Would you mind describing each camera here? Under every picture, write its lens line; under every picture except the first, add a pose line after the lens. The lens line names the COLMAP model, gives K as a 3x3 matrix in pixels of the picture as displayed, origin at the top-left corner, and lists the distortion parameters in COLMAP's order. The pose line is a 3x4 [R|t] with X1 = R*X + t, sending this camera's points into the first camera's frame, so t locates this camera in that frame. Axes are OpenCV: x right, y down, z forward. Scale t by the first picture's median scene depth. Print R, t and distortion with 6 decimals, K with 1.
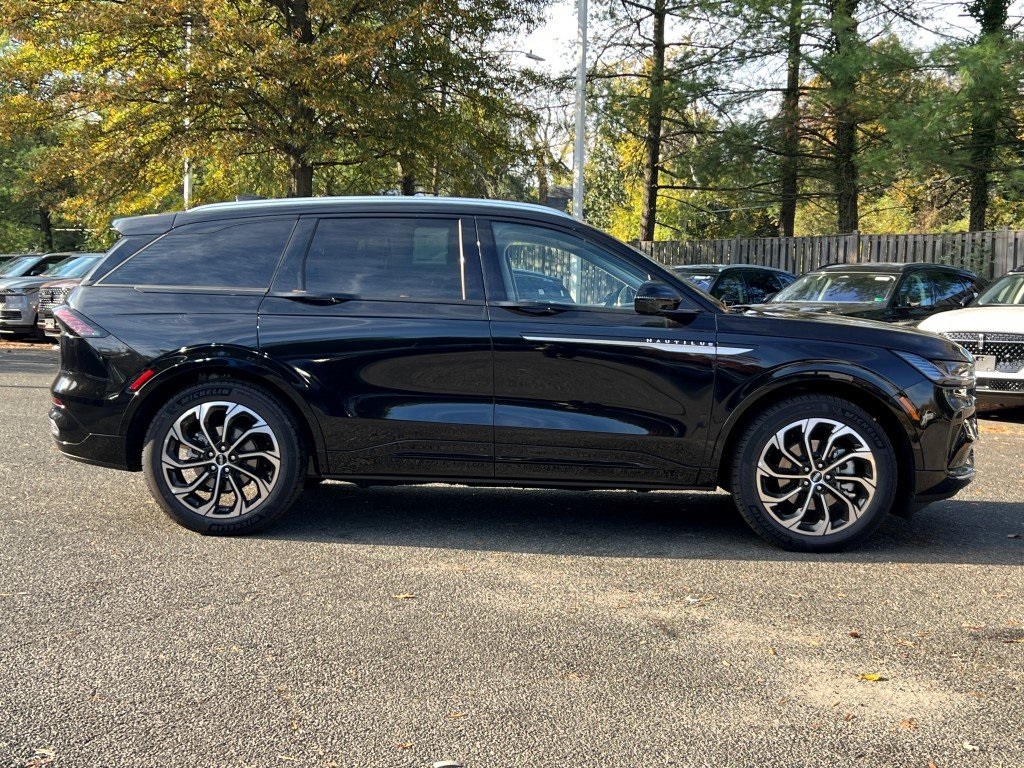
lens RADIAL K [[1309.8, 0, 514.3], [0, 1309.8, 379.4], [0, 0, 1]] dist [-0.037955, 0.000000]
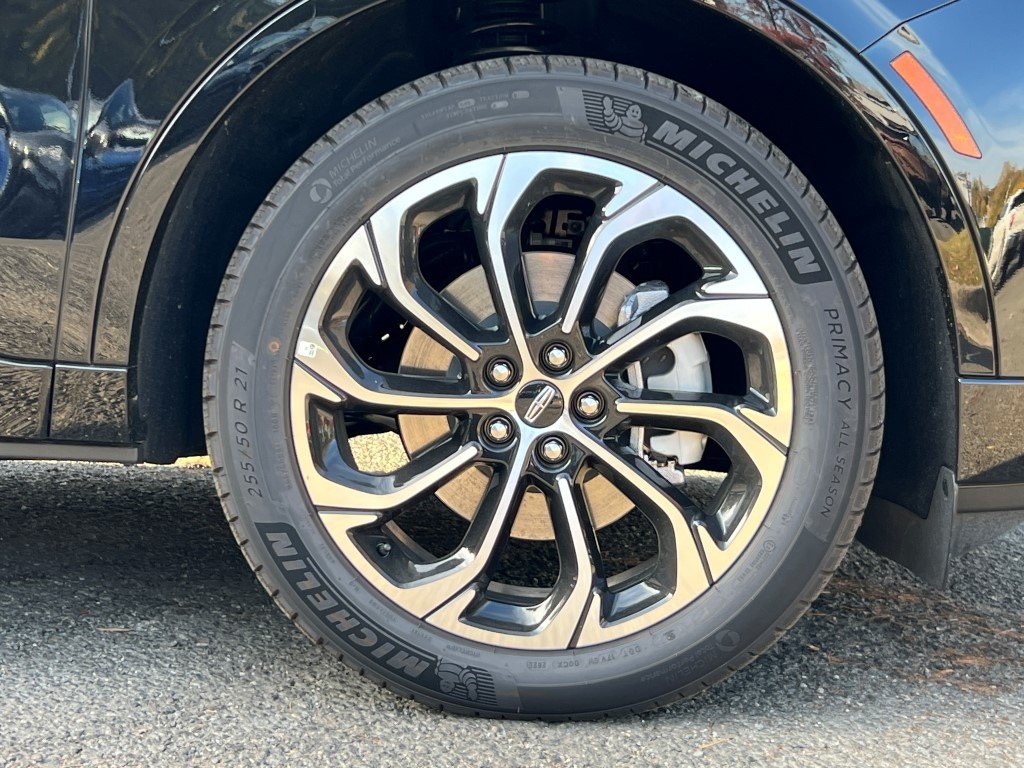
lens RADIAL K [[1755.6, 0, 509.0], [0, 1755.6, 384.5], [0, 0, 1]] dist [0.266840, 0.000000]
pose [[0.999519, 0.004289, 0.030726, 0.215423], [-0.005624, 0.999037, 0.043520, 0.057086], [-0.030510, -0.043671, 0.998580, 0.680497]]
